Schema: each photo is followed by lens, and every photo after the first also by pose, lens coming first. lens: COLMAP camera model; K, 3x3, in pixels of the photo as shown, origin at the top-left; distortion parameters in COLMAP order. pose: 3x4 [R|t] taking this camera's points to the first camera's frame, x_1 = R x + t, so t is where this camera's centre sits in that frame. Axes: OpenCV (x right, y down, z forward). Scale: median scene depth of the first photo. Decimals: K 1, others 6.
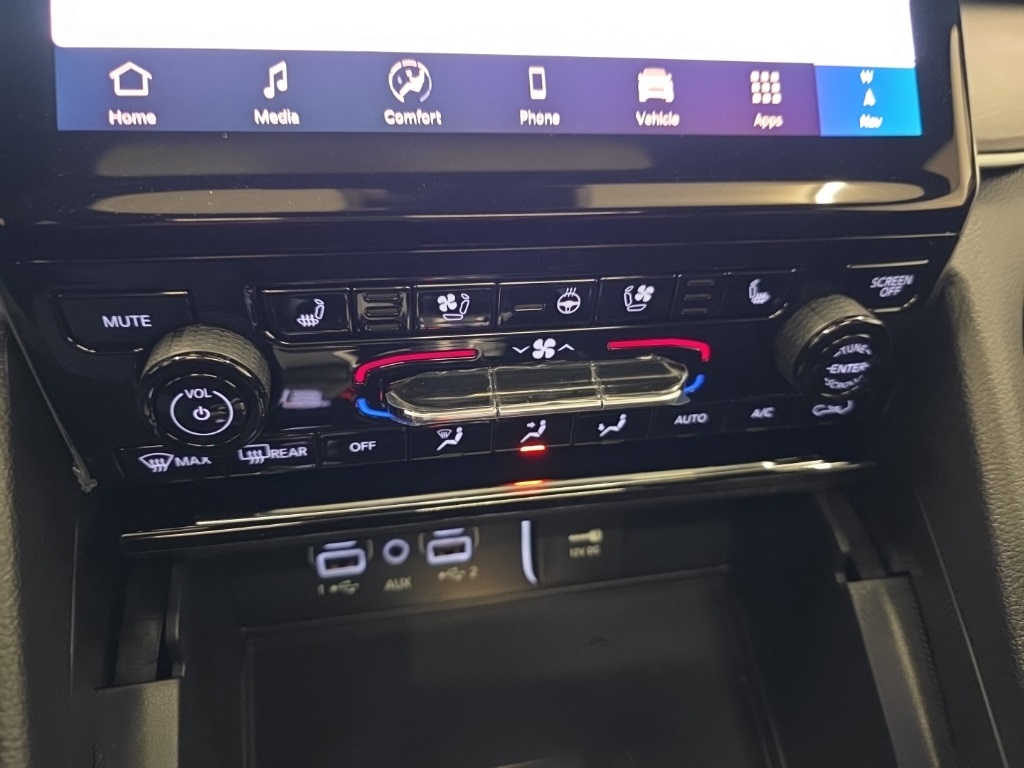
lens RADIAL K [[682.3, 0, 537.3], [0, 682.3, 385.8], [0, 0, 1]] dist [0.039798, -0.037078]
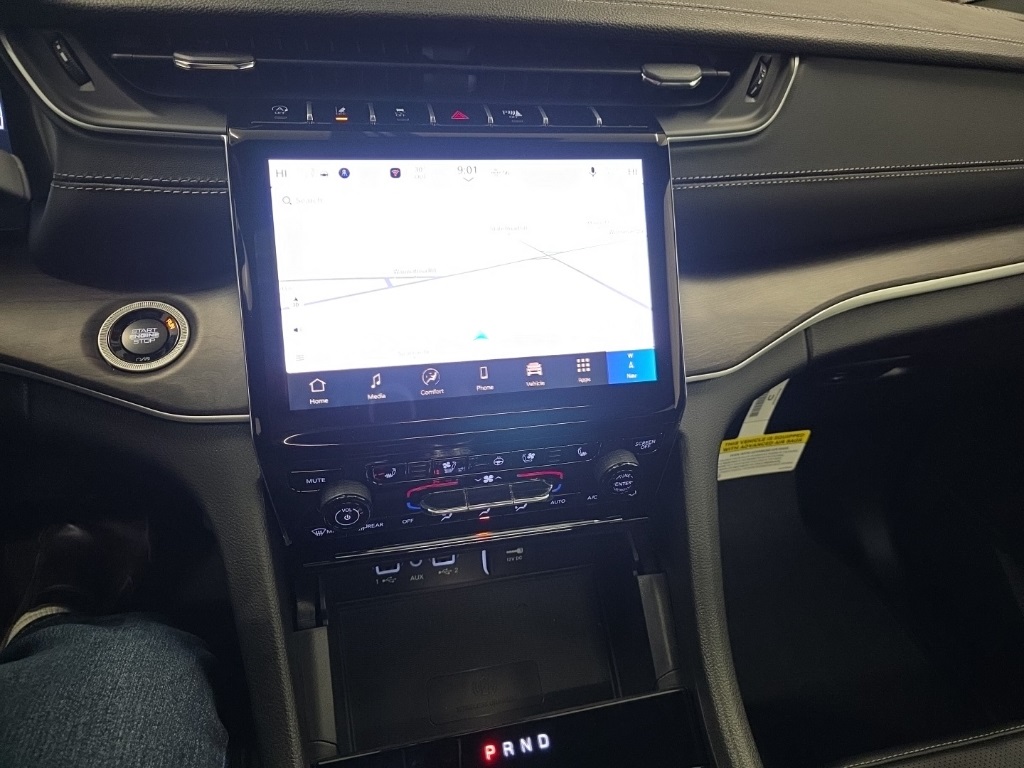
lens RADIAL K [[682.3, 0, 532.7], [0, 682.3, 367.3], [0, 0, 1]] dist [0.039798, -0.037078]
pose [[0.999409, -0.007738, 0.033505, 0.082949], [0.006757, 0.999548, 0.029293, -0.481676], [-0.033716, -0.029049, 0.999009, -1.240922]]
